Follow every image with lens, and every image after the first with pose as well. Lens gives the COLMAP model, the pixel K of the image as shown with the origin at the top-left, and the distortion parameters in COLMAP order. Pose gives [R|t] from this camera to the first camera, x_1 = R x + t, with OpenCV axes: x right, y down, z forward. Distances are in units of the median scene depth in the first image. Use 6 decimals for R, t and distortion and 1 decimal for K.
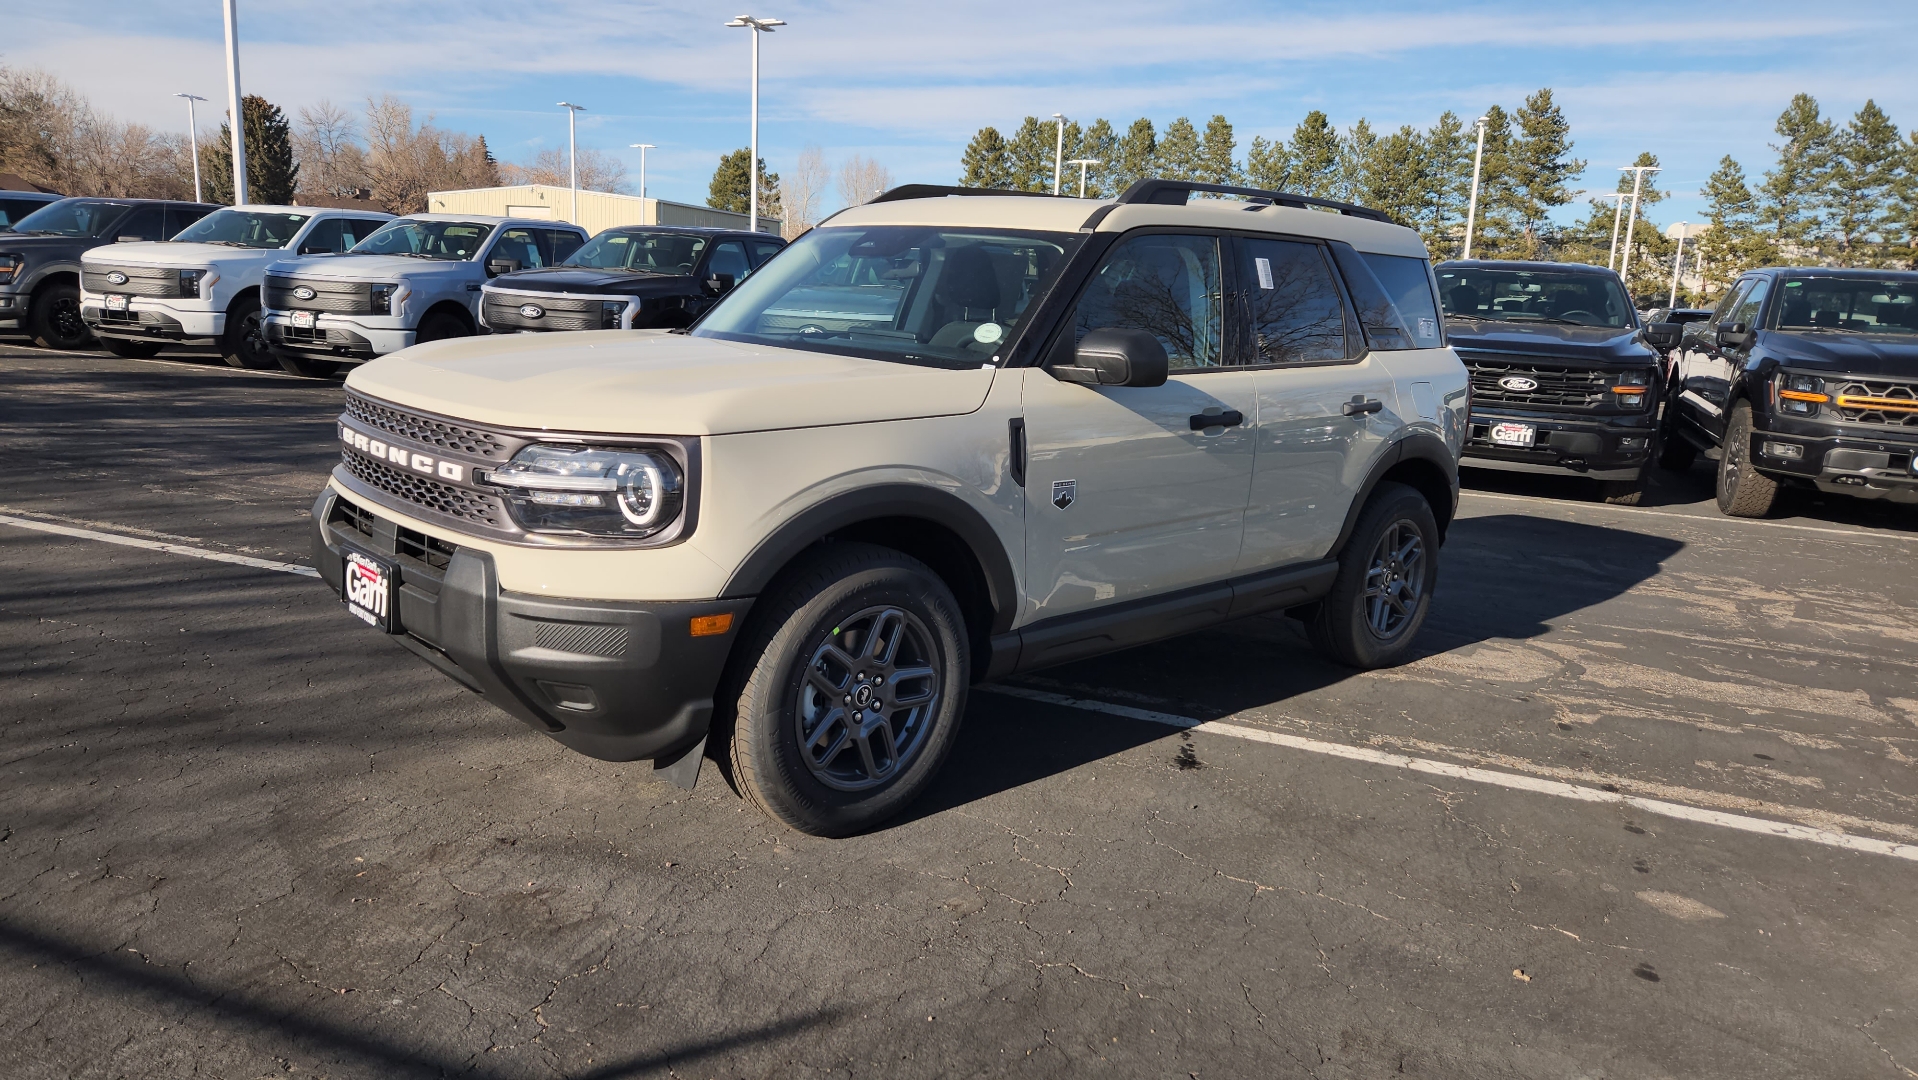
lens RADIAL K [[1283.4, 0, 921.8], [0, 1283.4, 520.6], [0, 0, 1]] dist [0.074042, -0.062255]
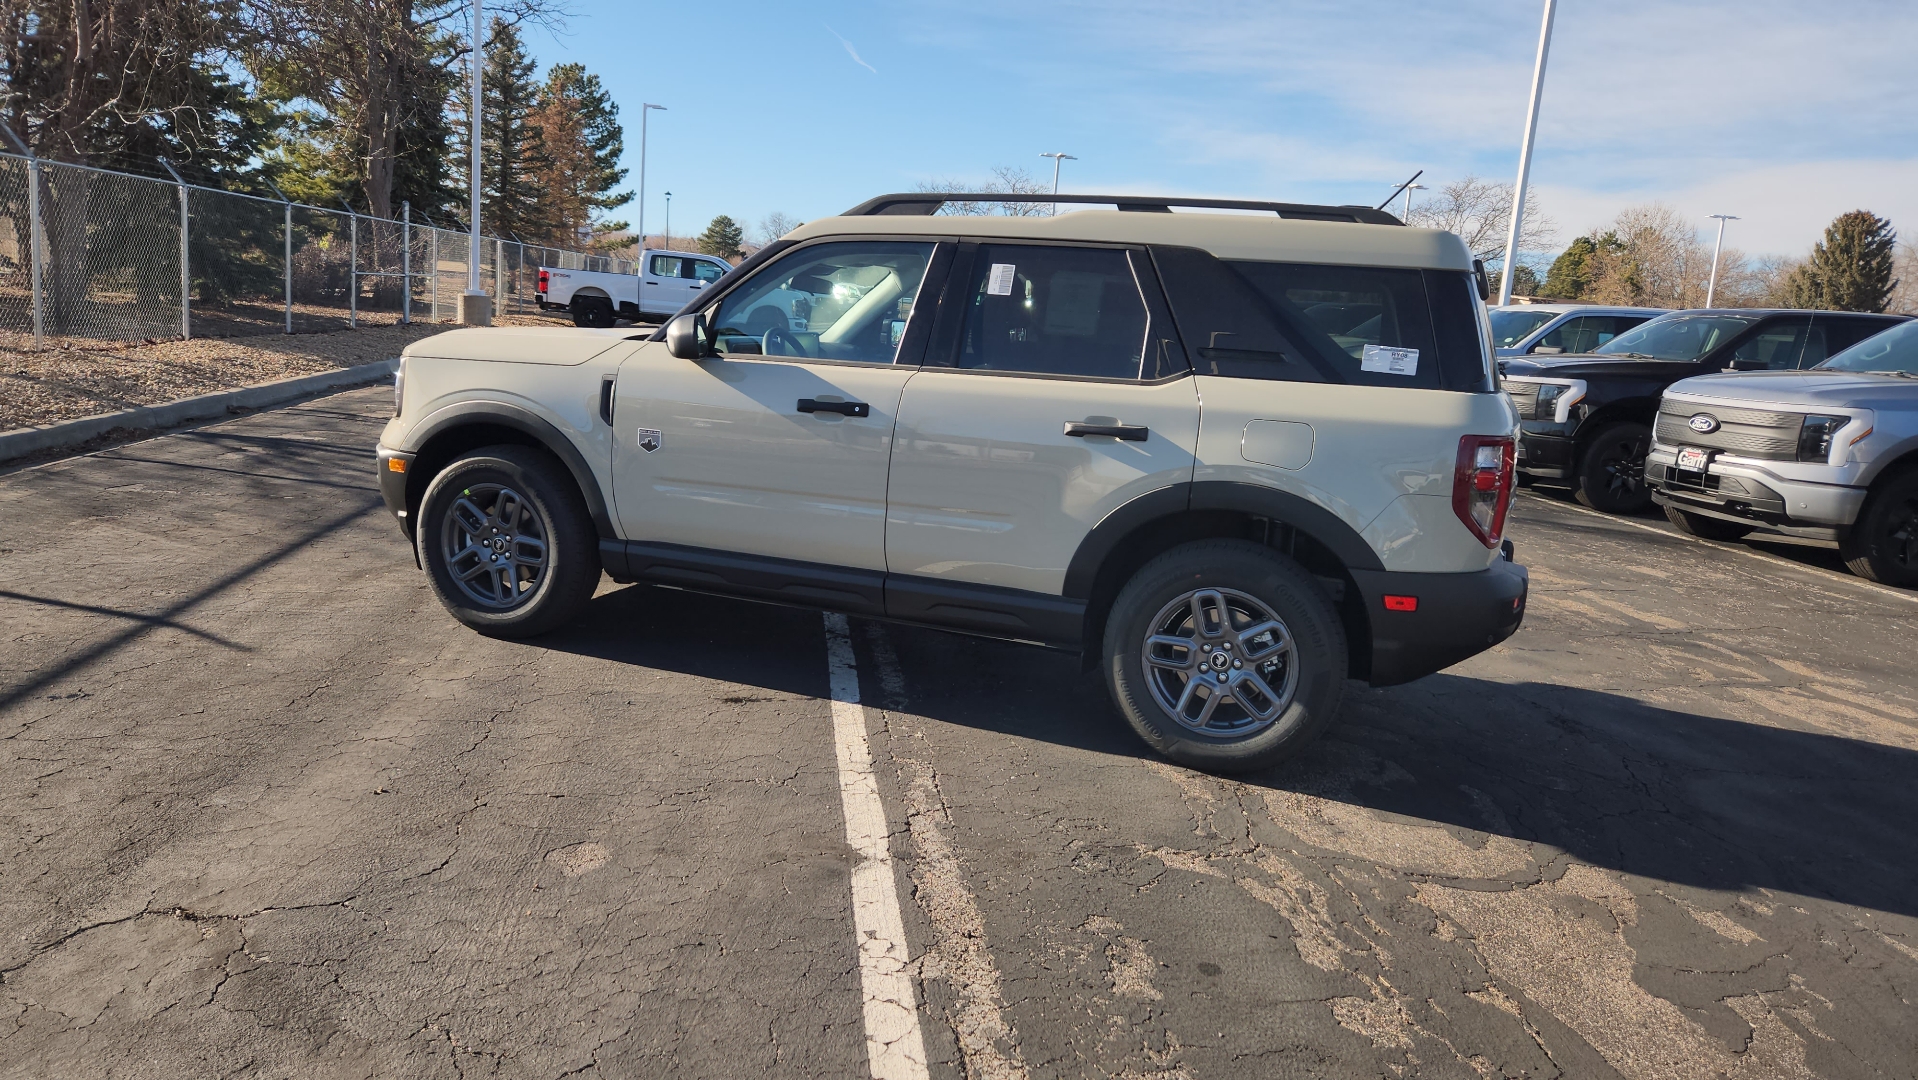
lens RADIAL K [[1273.7, 0, 921.1], [0, 1273.7, 530.3], [0, 0, 1]] dist [0.074871, -0.060035]
pose [[0.457627, 0.133695, -0.879035, 1.077841], [-0.206817, 0.977520, 0.041005, -0.032517], [0.864757, 0.163034, 0.474990, 0.507142]]
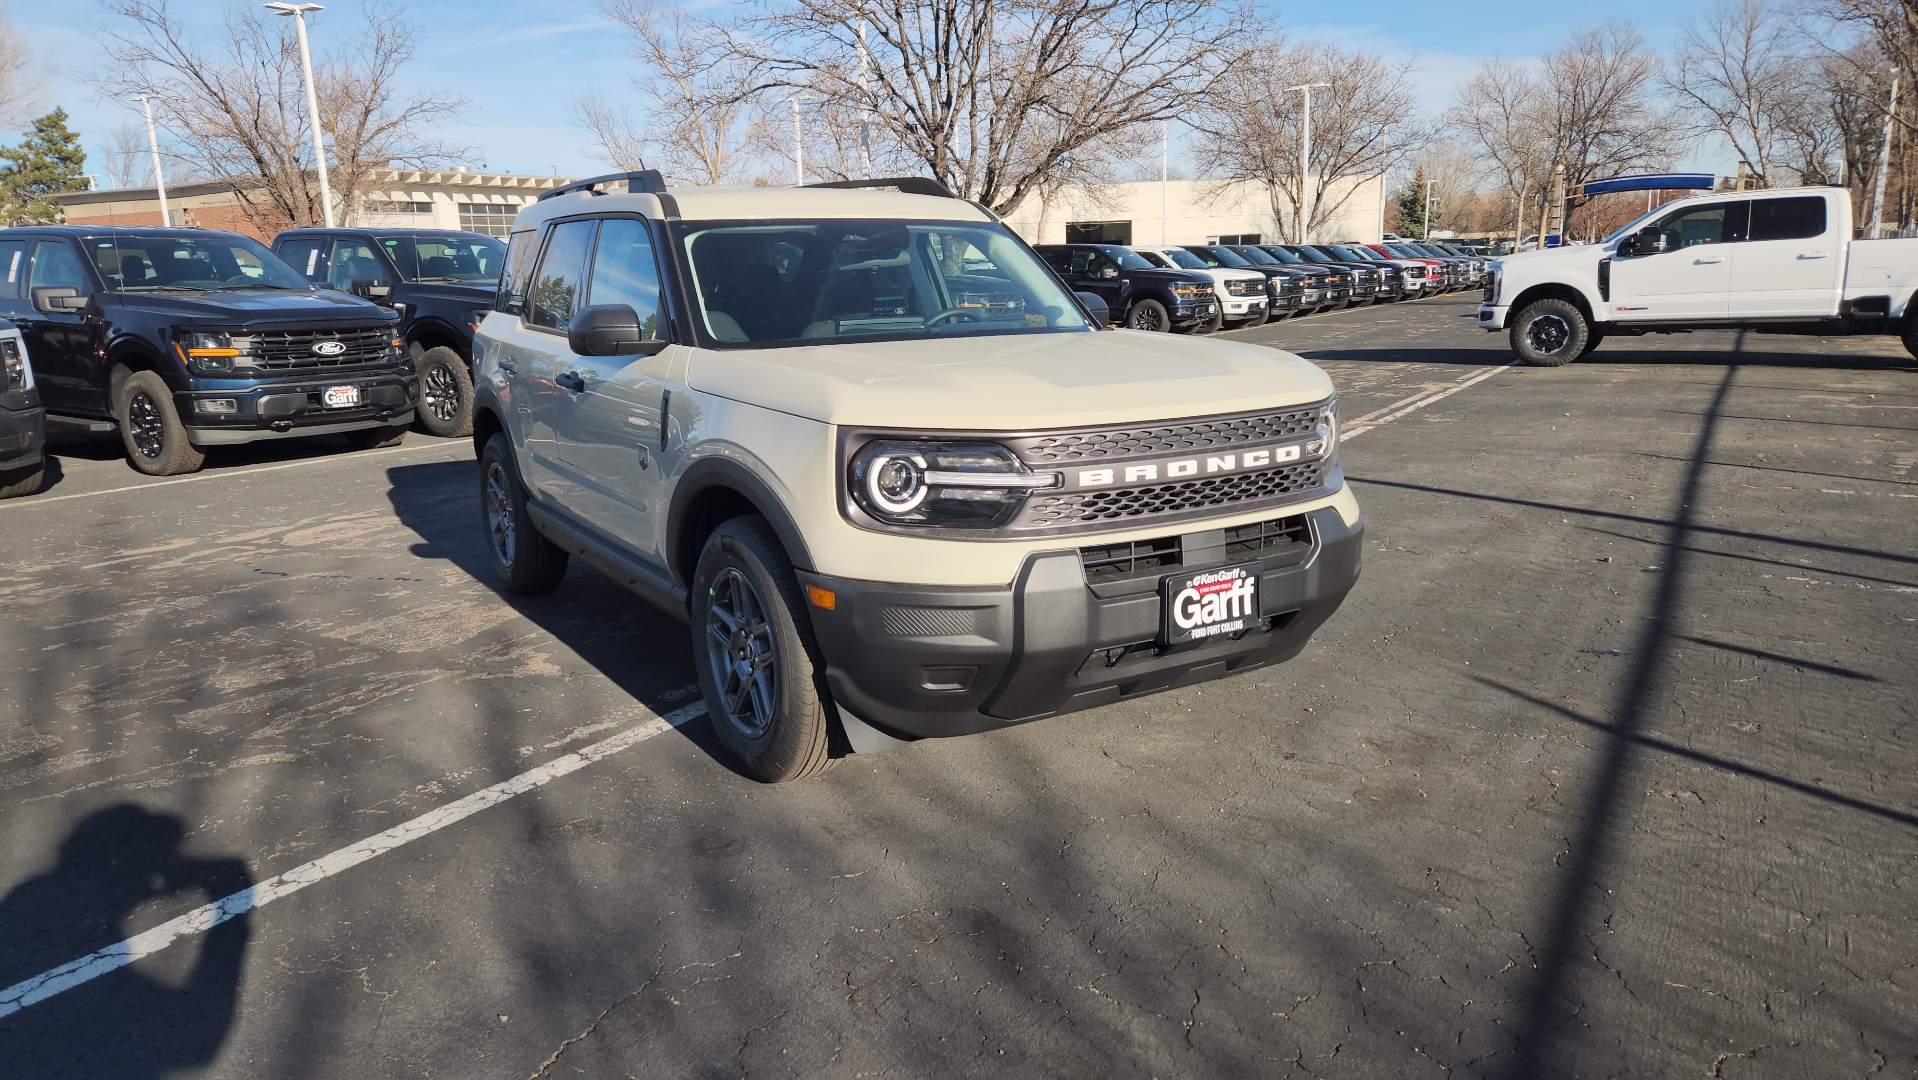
lens RADIAL K [[1278.6, 0, 915.1], [0, 1278.6, 539.9], [0, 0, 1]] dist [0.070226, -0.062342]
pose [[0.200197, -0.258240, 0.945110, -1.004469], [0.208672, 0.953744, 0.216398, -0.184766], [-0.957276, 0.153896, 0.244824, 0.698352]]
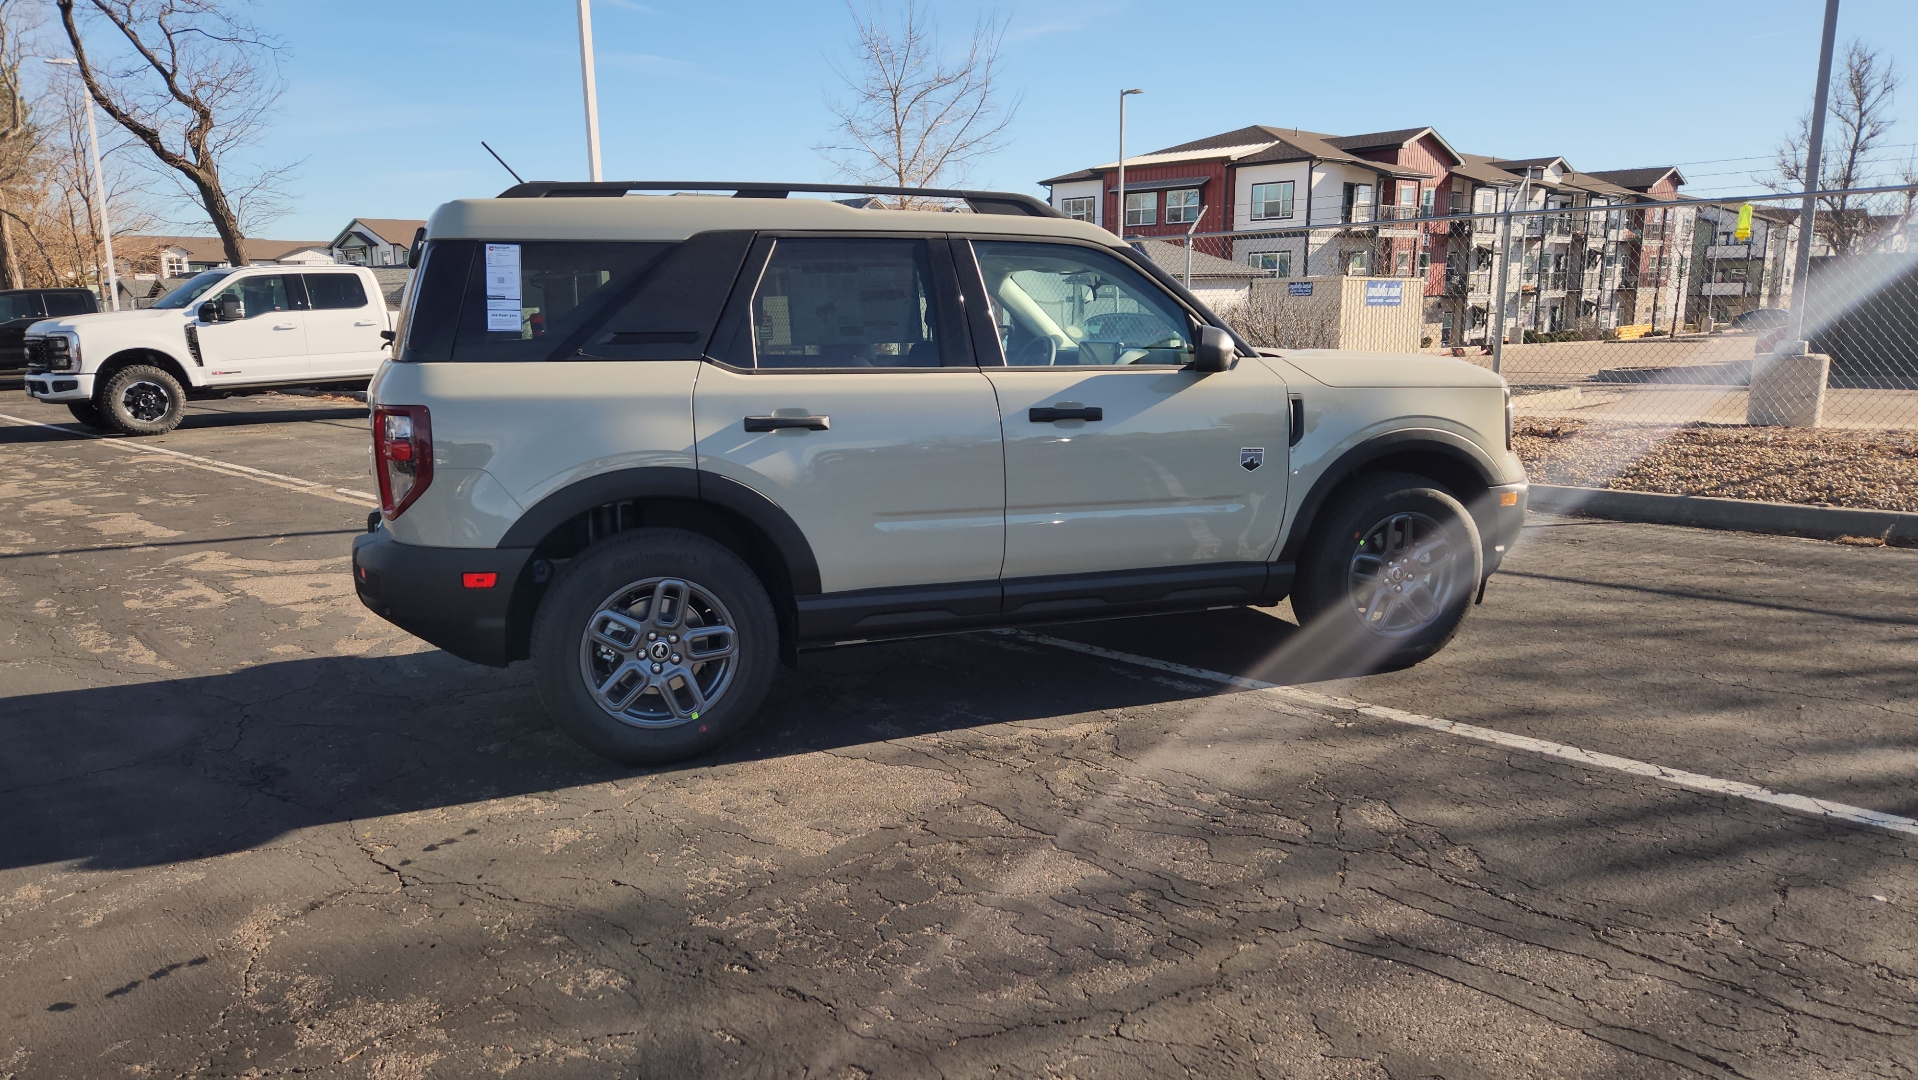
lens RADIAL K [[1275.1, 0, 929.5], [0, 1275.1, 539.4], [0, 0, 1]] dist [0.073230, -0.058370]
pose [[-0.910857, -0.110483, 0.397659, -0.367686], [0.042955, 0.932894, 0.357580, -0.391416], [-0.410480, 0.342786, -0.844988, 2.036419]]
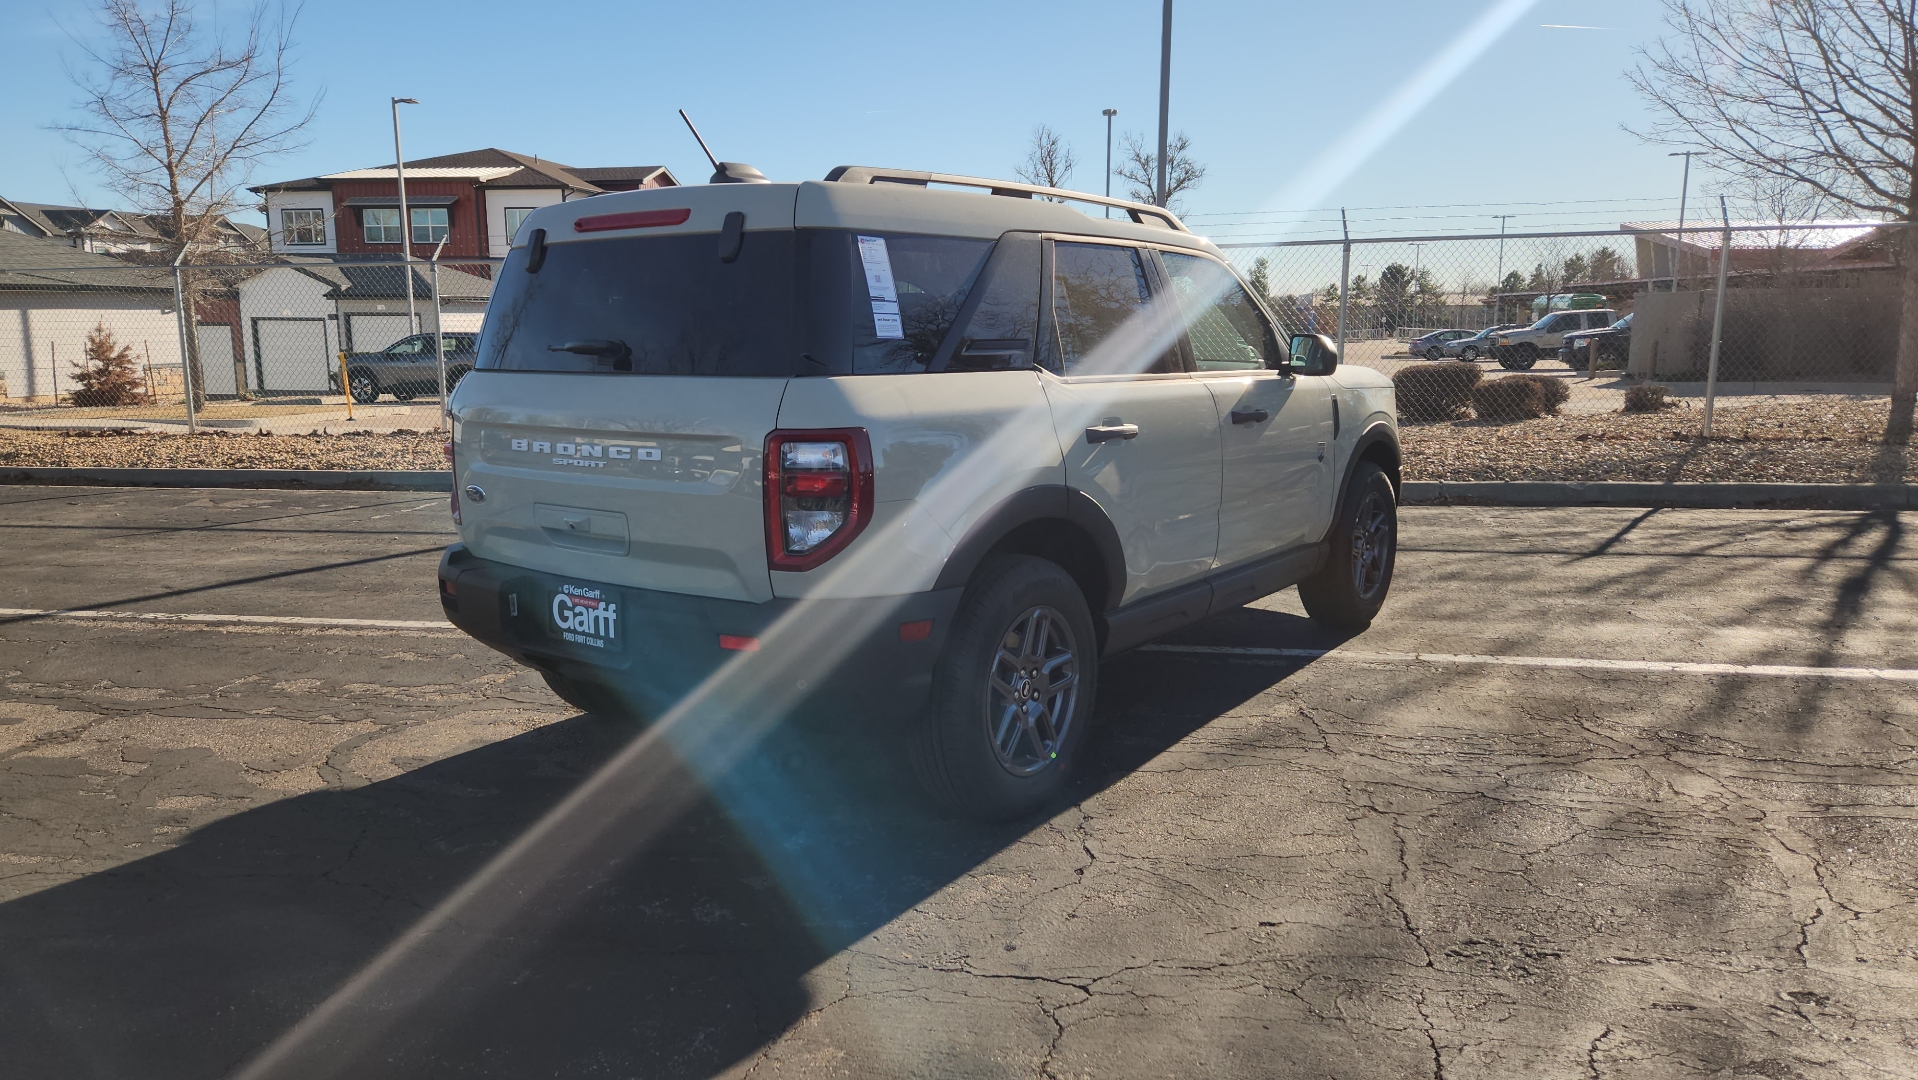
lens RADIAL K [[1277.5, 0, 910.8], [0, 1277.5, 534.7], [0, 0, 1]] dist [0.070707, -0.053860]
pose [[-0.985976, -0.015725, -0.166143, 0.342926], [-0.070083, 0.942527, 0.326699, -0.359733], [0.151457, 0.333761, -0.930411, 2.093497]]
